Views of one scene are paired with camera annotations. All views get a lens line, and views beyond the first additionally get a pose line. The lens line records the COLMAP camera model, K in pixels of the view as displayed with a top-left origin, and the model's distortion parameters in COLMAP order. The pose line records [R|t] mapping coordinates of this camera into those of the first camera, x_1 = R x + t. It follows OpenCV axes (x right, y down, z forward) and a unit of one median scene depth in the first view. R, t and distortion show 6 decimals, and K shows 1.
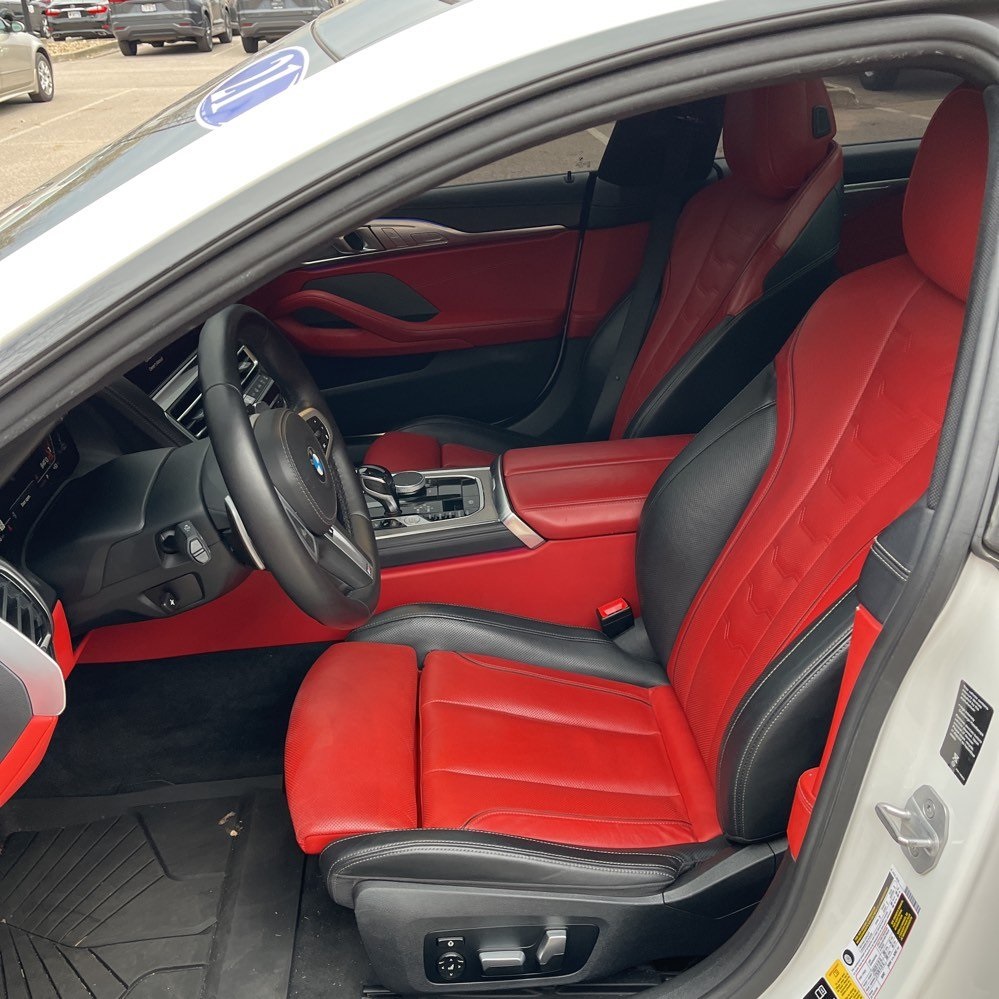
lens RADIAL K [[1000.7, 0, 499.5], [0, 1000.7, 499.5], [0, 0, 1]] dist [0.031159, -0.023843]
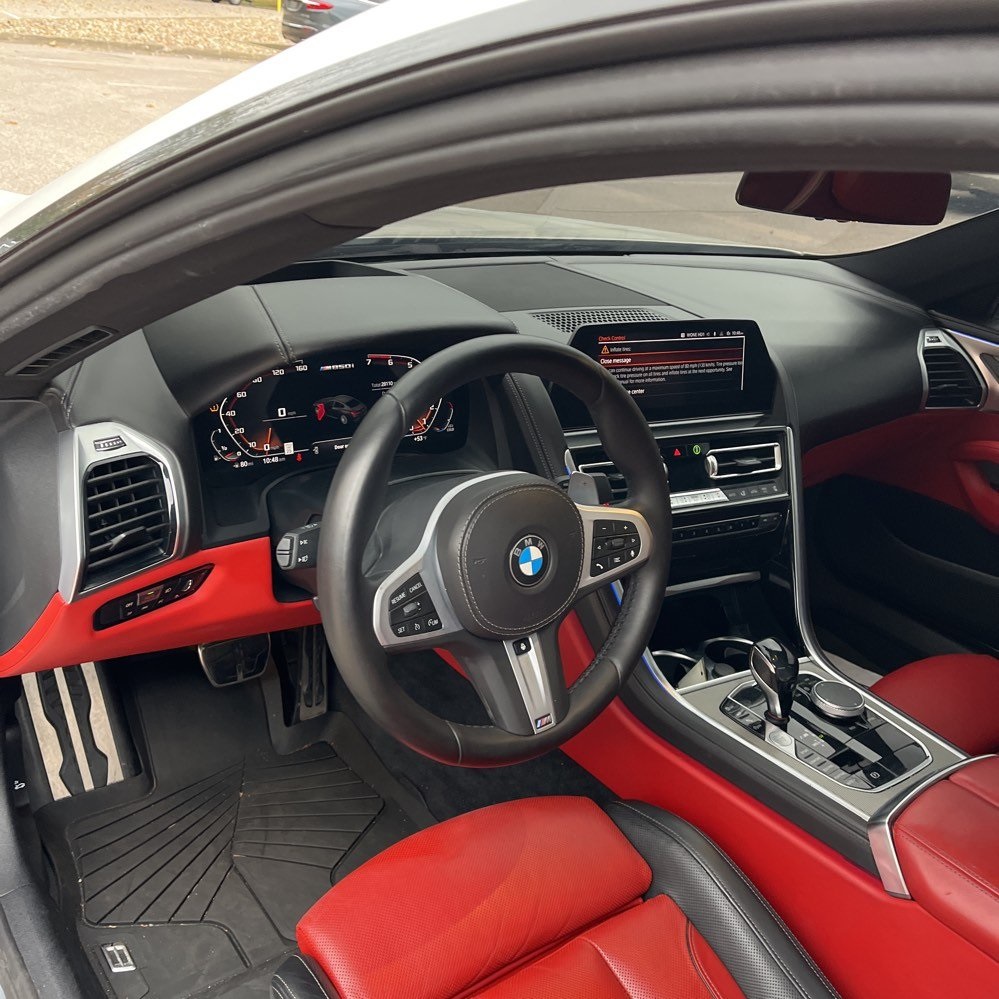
lens RADIAL K [[1000.7, 0, 499.5], [0, 1000.7, 499.5], [0, 0, 1]] dist [0.031159, -0.023843]
pose [[0.518612, 0.442962, -0.731318, 0.303780], [-0.504914, 0.848930, 0.156141, -0.159285], [0.690002, 0.288276, 0.663923, 0.397229]]
